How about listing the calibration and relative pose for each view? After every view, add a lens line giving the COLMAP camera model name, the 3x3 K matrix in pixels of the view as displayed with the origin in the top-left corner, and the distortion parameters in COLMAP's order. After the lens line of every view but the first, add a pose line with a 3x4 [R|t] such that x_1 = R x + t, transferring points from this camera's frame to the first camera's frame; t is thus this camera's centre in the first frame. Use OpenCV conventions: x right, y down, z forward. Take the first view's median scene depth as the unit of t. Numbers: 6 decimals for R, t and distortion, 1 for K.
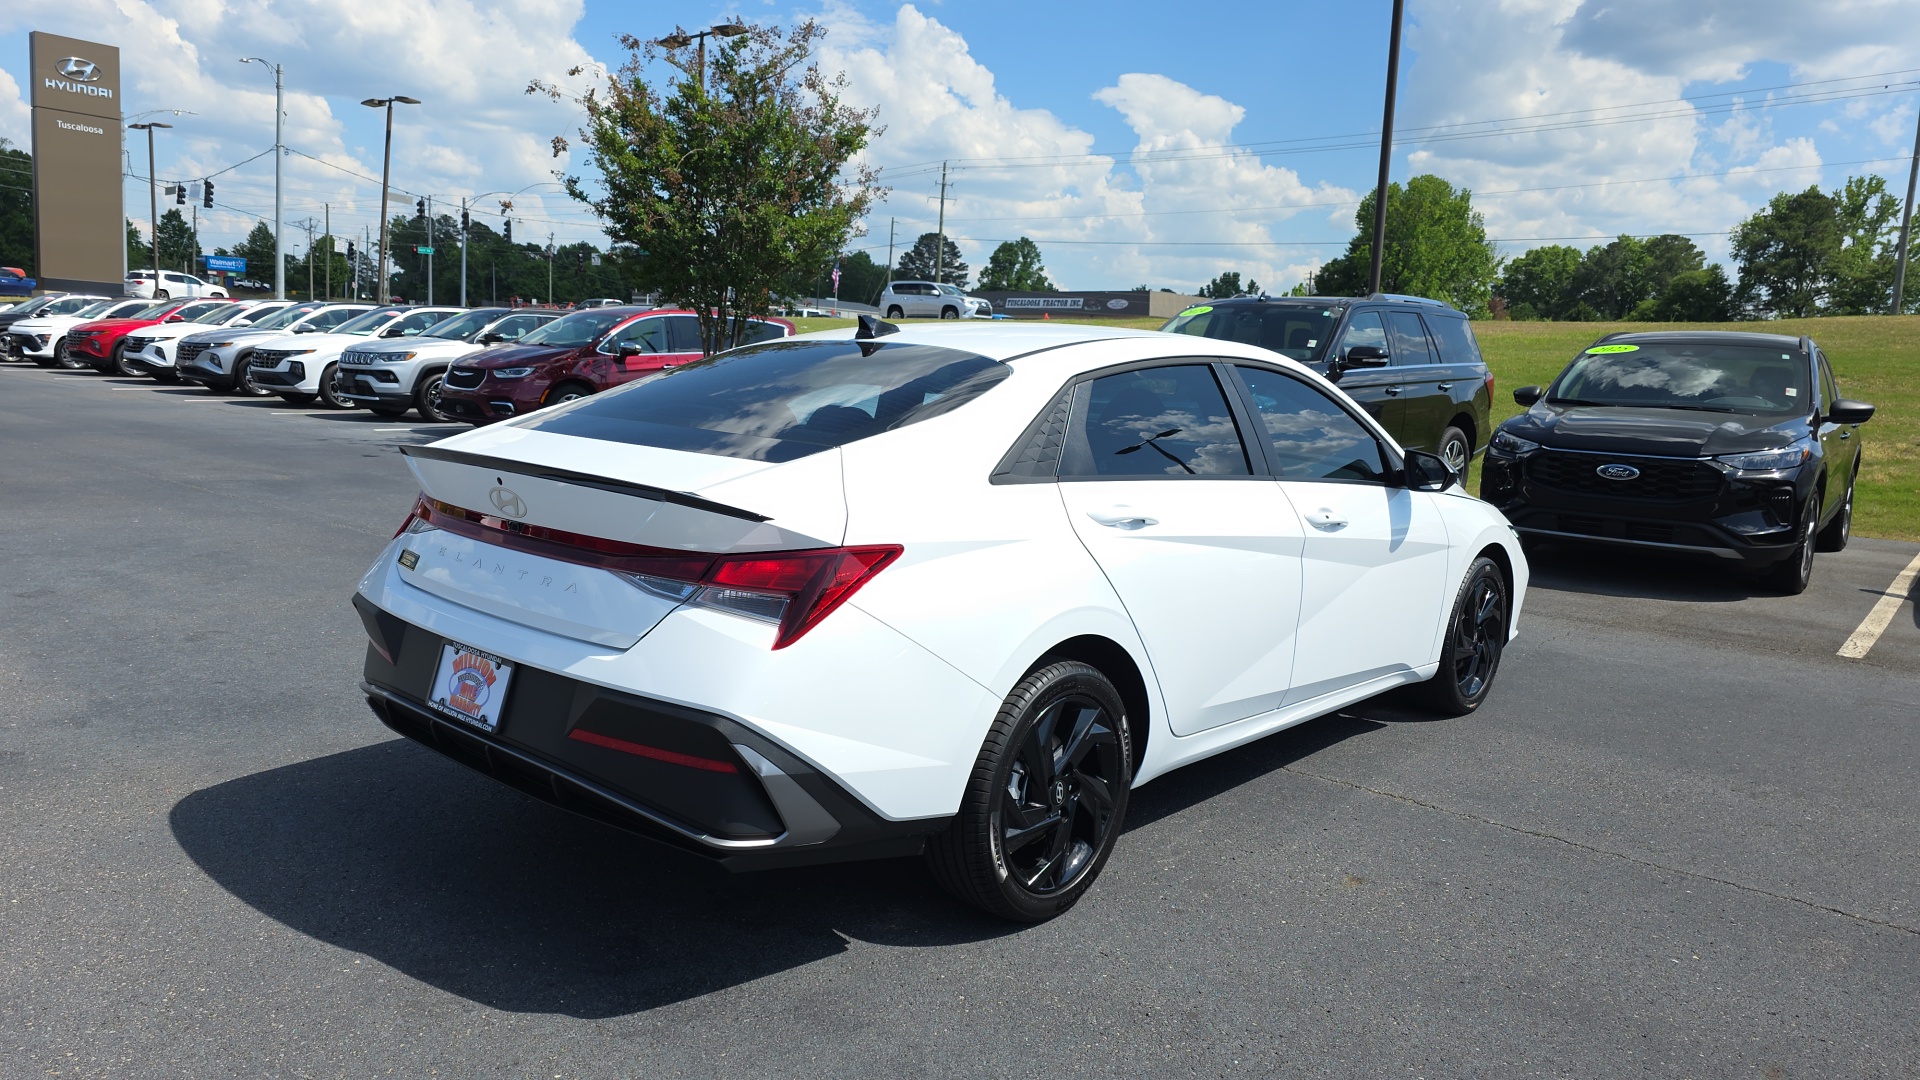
lens RADIAL K [[1296.5, 0, 825.9], [0, 1296.5, 531.9], [0, 0, 1]] dist [0.043393, -0.046280]
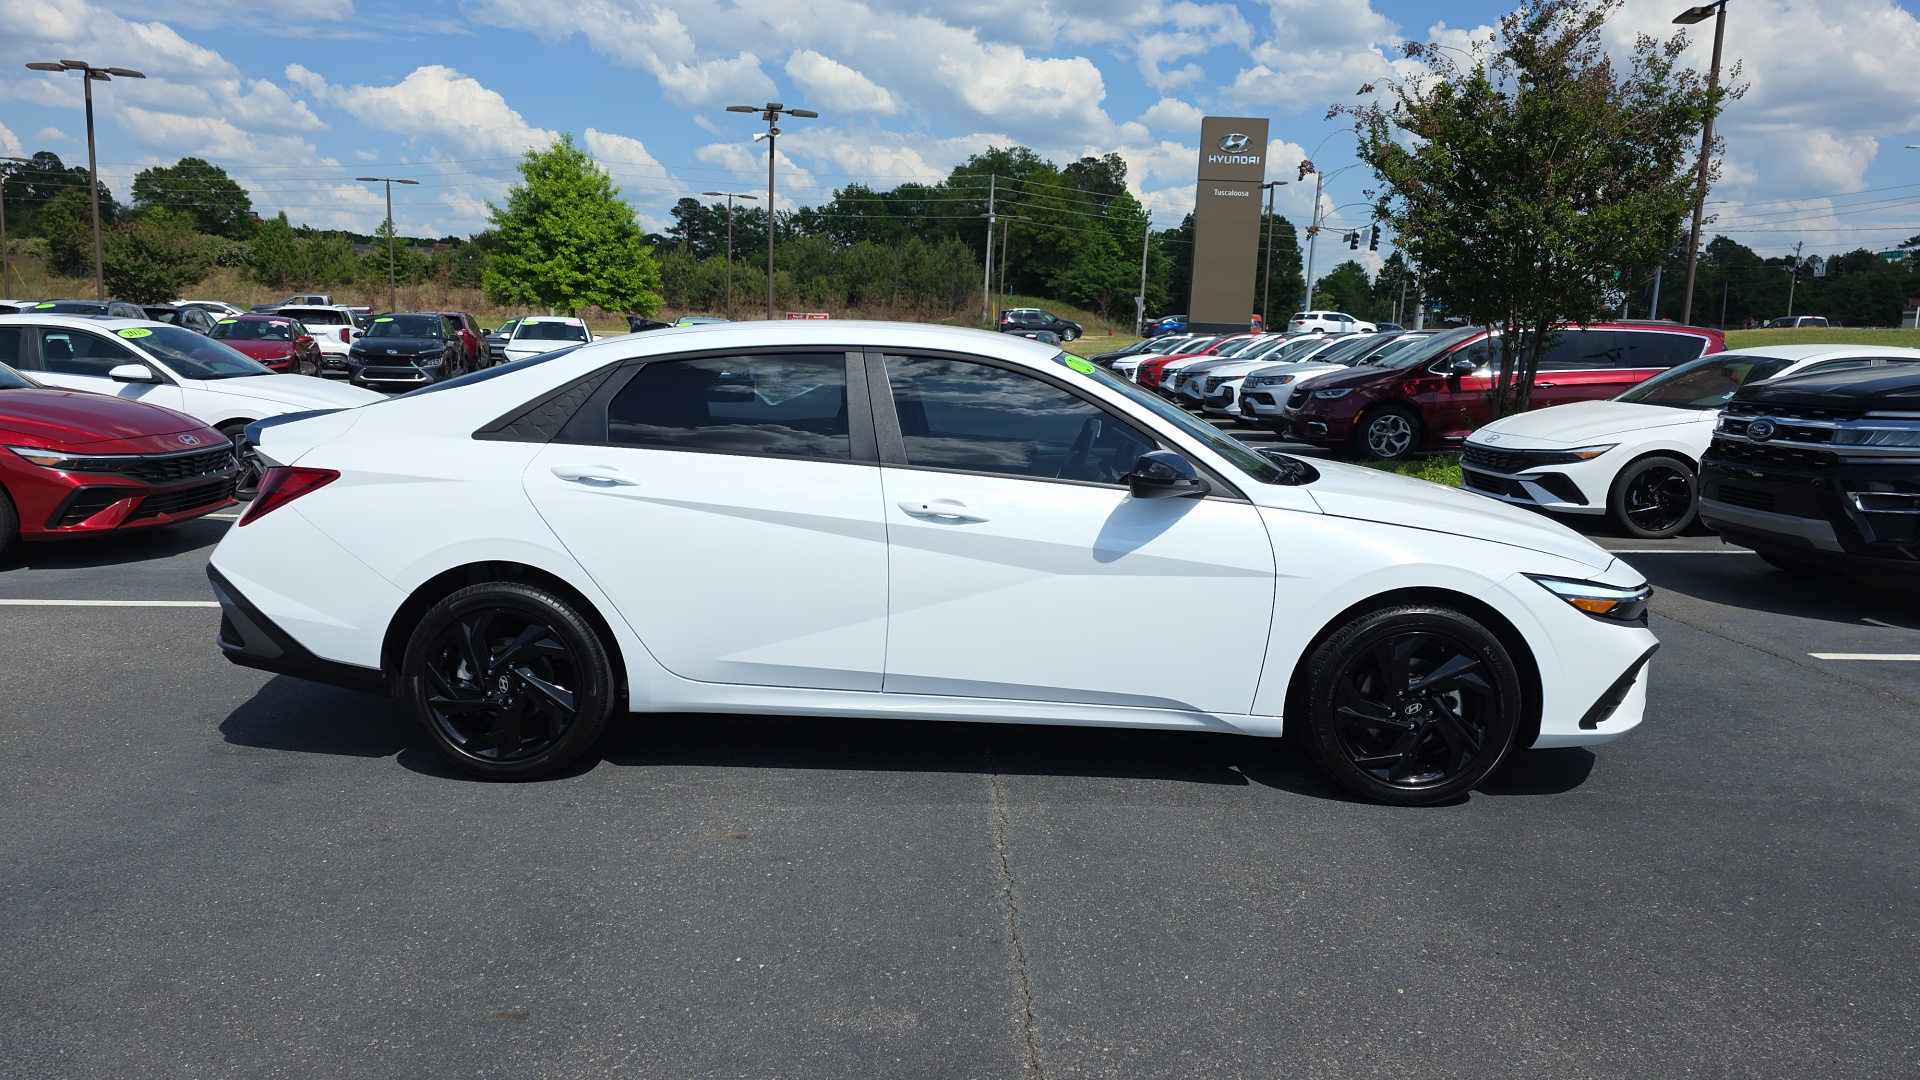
lens RADIAL K [[1284.8, 0, 968.7], [0, 1284.8, 560.2], [0, 0, 1]] dist [0.064418, -0.064868]
pose [[0.670101, 0.094779, -0.736194, 0.275718], [-0.098221, 0.994415, 0.038620, -0.002858], [0.735743, 0.046430, 0.675668, 0.092169]]
